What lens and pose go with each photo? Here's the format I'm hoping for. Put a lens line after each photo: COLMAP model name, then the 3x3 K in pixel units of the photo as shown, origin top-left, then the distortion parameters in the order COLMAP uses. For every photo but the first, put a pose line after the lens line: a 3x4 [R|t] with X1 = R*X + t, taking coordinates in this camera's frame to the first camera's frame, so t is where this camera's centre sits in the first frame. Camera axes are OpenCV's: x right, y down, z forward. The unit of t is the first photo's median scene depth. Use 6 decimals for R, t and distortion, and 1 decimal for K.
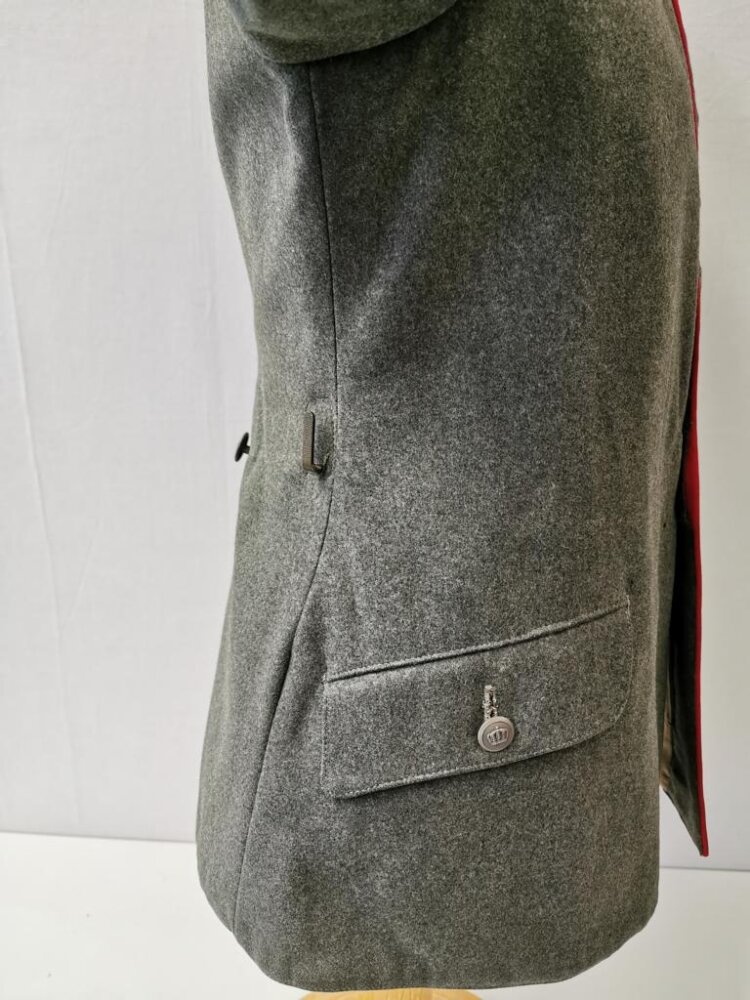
lens RADIAL K [[748.4, 0, 375.0], [0, 748.4, 500.0], [0, 0, 1]] dist [0.020181, -0.033515]
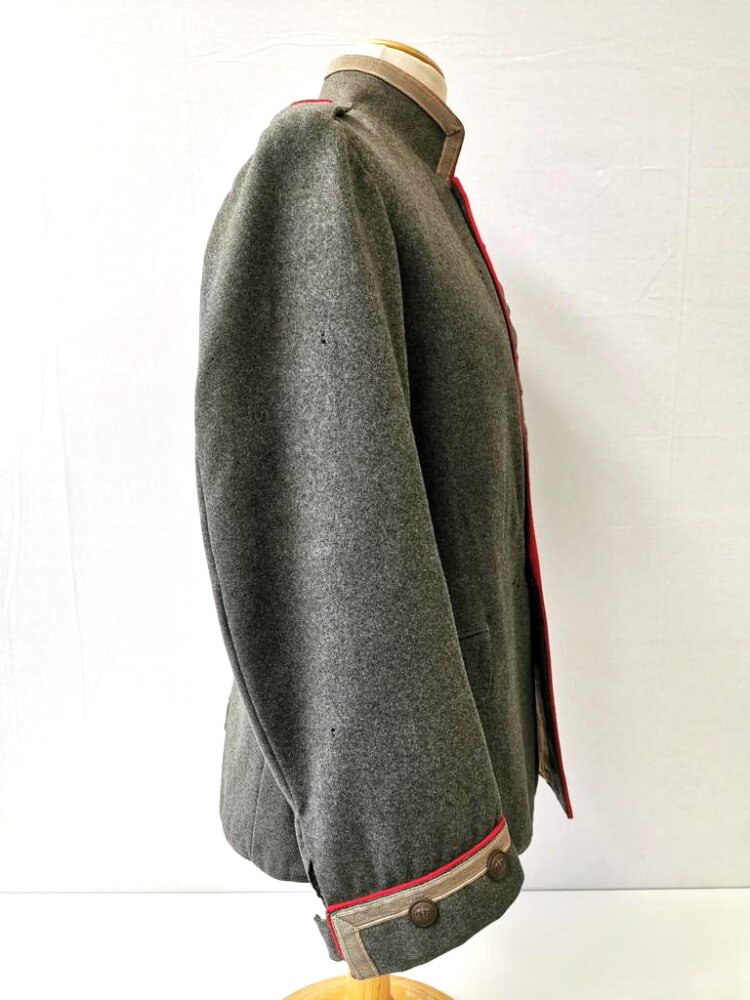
lens RADIAL K [[748.4, 0, 375.0], [0, 748.4, 500.0], [0, 0, 1]] dist [0.020181, -0.033515]
pose [[0.998489, -0.029299, 0.046490, 0.018621], [0.036023, 0.987861, -0.151108, 0.097480], [-0.041499, 0.152555, 0.987423, -0.687668]]
